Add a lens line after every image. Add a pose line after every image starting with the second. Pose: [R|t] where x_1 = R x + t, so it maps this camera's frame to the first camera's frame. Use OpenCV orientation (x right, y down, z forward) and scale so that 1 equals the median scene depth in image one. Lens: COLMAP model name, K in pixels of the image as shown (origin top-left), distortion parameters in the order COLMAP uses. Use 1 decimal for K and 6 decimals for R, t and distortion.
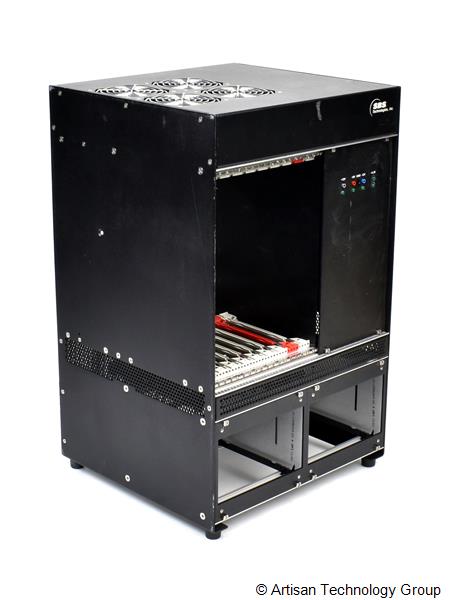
lens RADIAL K [[1254.1, 0, 225.0], [0, 1254.1, 300.0], [0, 0, 1]] dist [-0.028445, 0.049910]
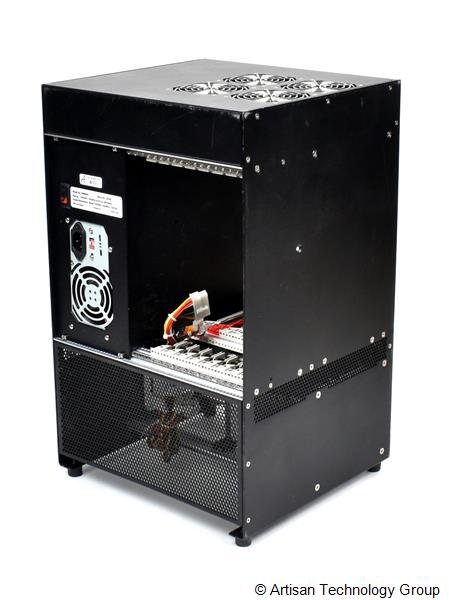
lens RADIAL K [[1304.8, 0, 224.5], [0, 1304.8, 300.0], [0, 0, 1]] dist [0.047890, 0.268155]
pose [[-0.091619, -0.307823, 0.947022, -1.015846], [0.315141, 0.893178, 0.320810, -0.345255], [-0.944612, 0.327838, 0.015175, 1.037518]]
